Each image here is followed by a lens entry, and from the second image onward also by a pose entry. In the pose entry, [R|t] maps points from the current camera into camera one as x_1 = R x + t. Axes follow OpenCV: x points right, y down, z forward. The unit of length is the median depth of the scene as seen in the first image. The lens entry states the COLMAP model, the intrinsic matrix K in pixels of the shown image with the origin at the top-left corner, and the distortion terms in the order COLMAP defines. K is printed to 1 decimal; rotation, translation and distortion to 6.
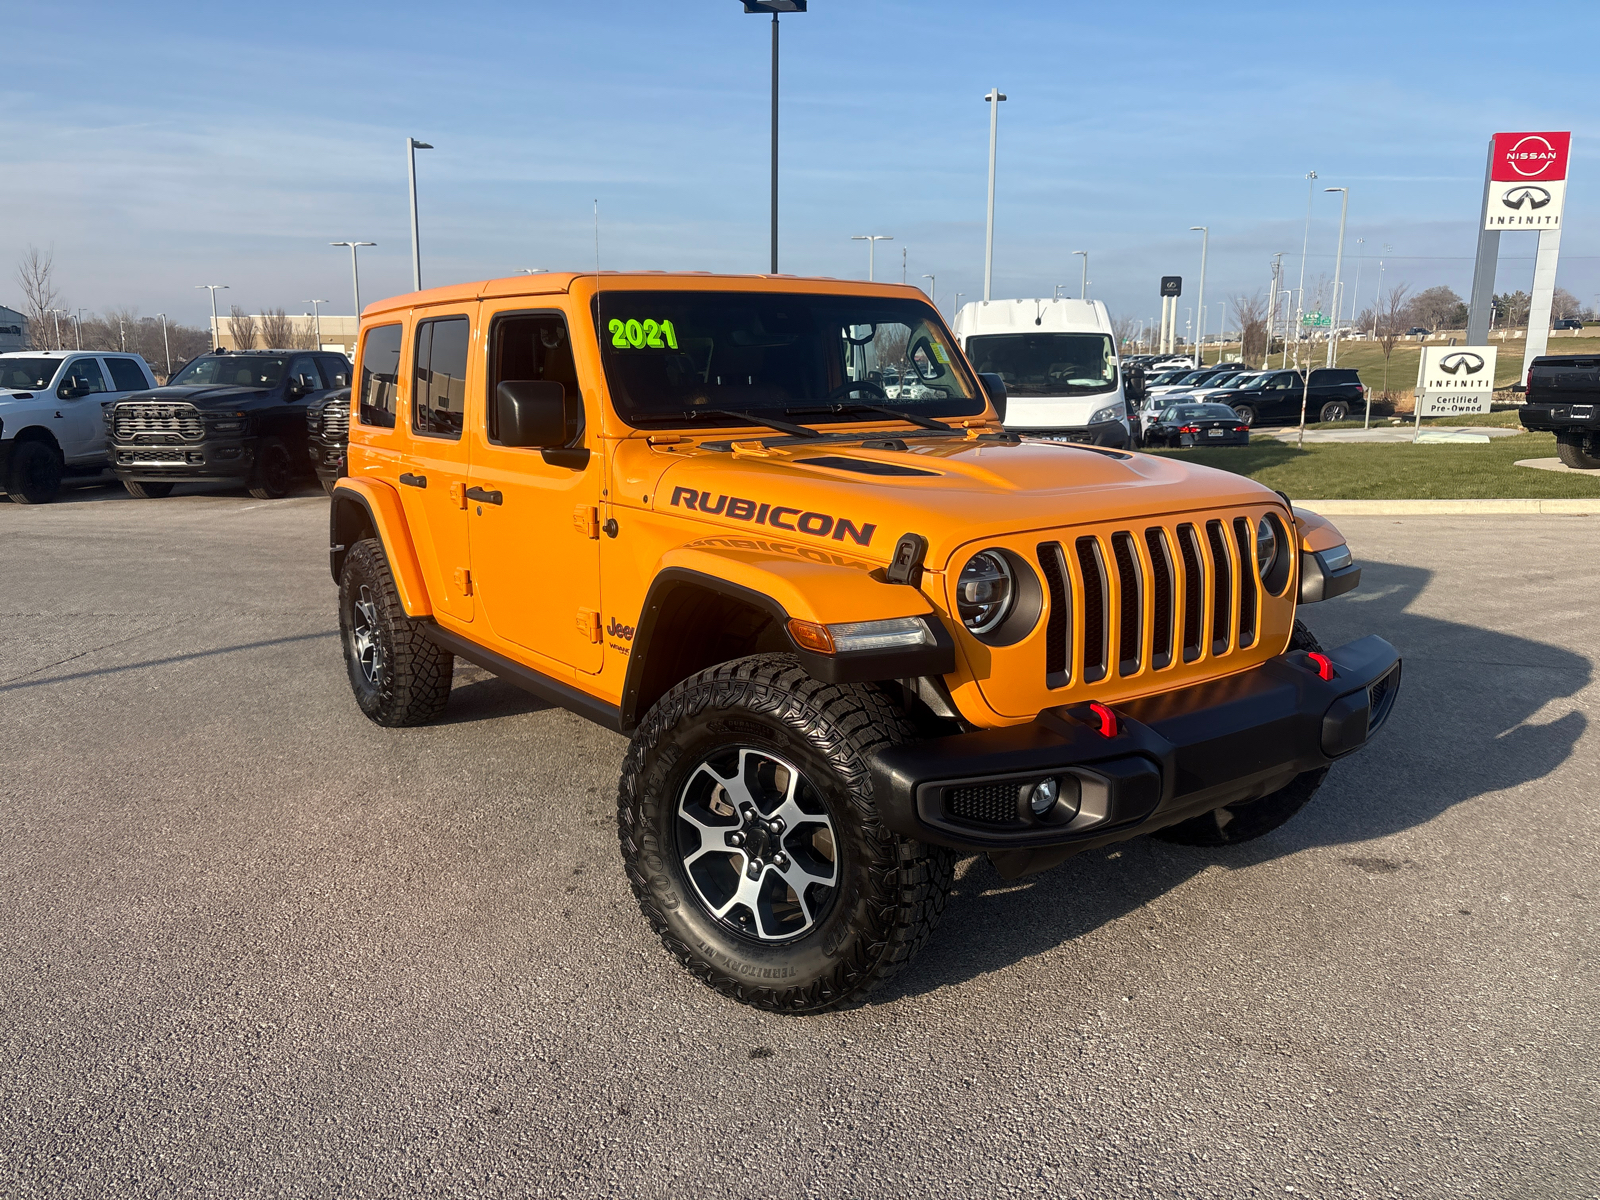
lens RADIAL K [[1210.0, 0, 785.4], [0, 1210.0, 612.5], [0, 0, 1]] dist [0.021246, -0.004381]
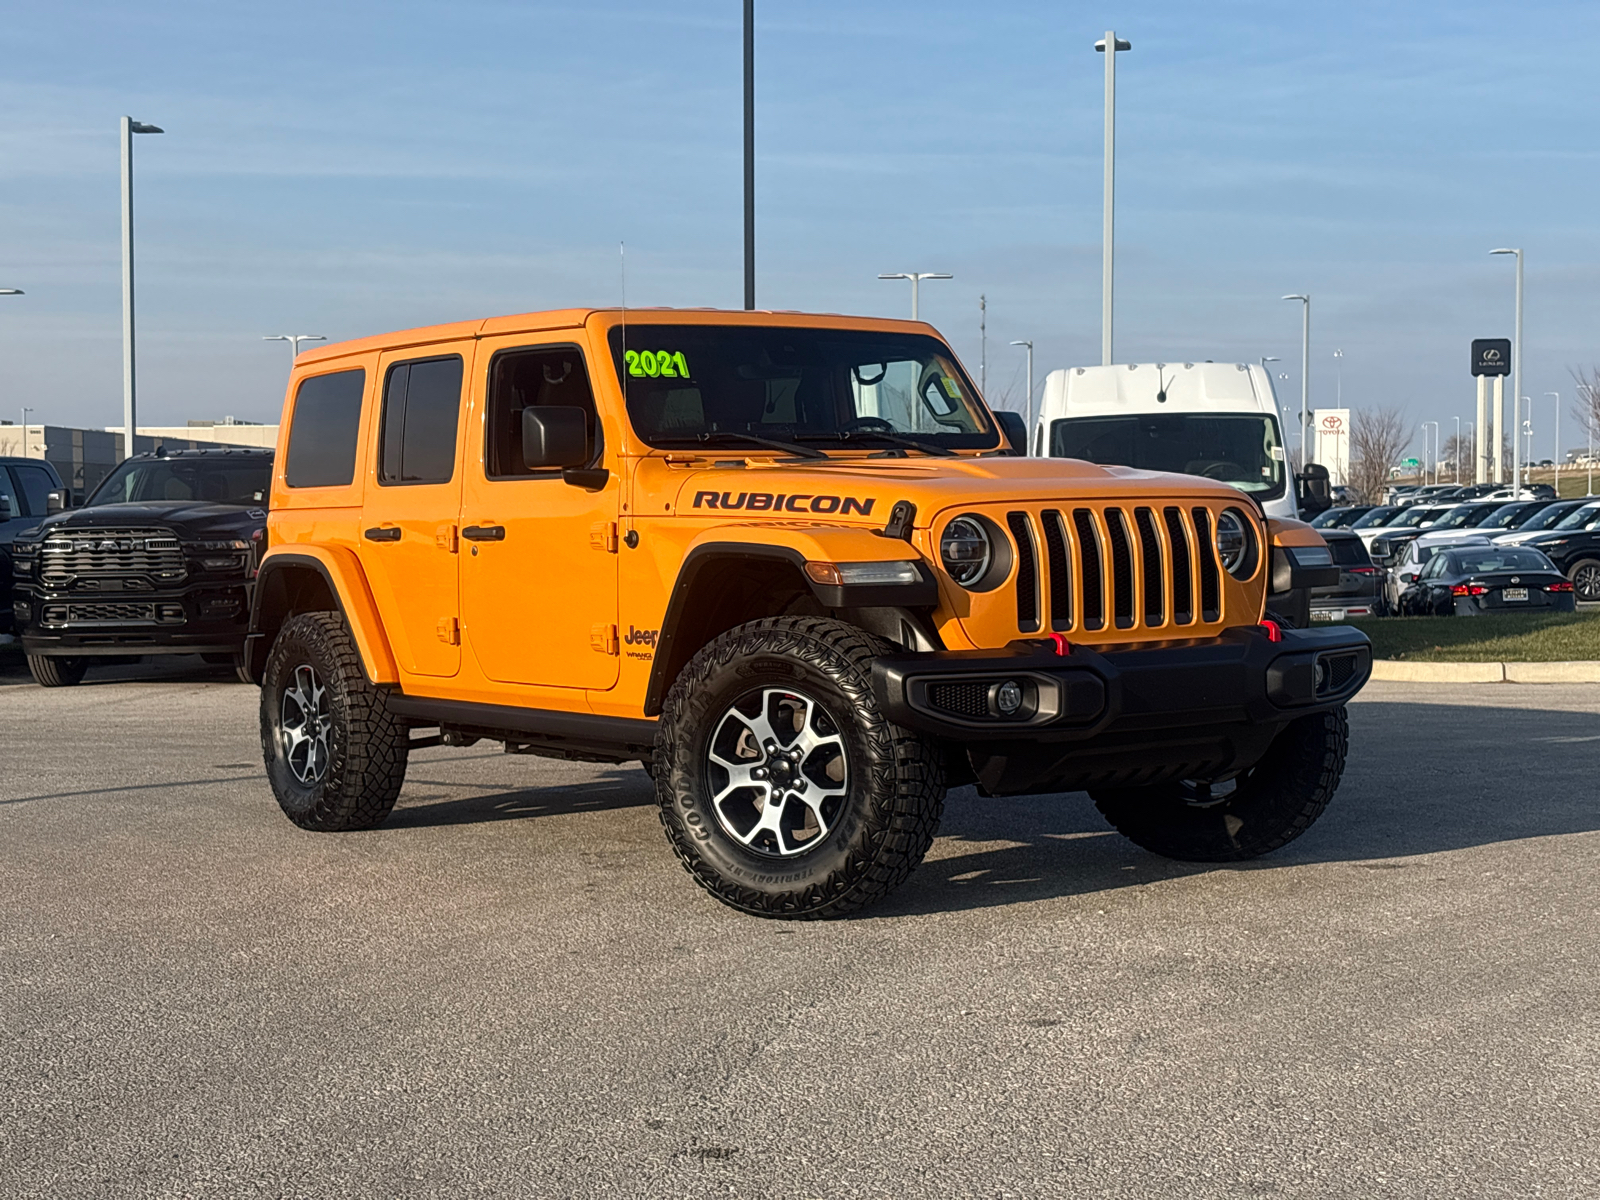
lens RADIAL K [[2369.9, 0, 710.3], [0, 2369.9, 601.0], [0, 0, 1]] dist [0.041244, 0.176301]
pose [[0.999786, -0.007991, -0.019083, -0.035968], [0.004767, 0.986553, -0.163374, 0.323202], [0.020132, 0.163248, 0.986380, -1.037401]]
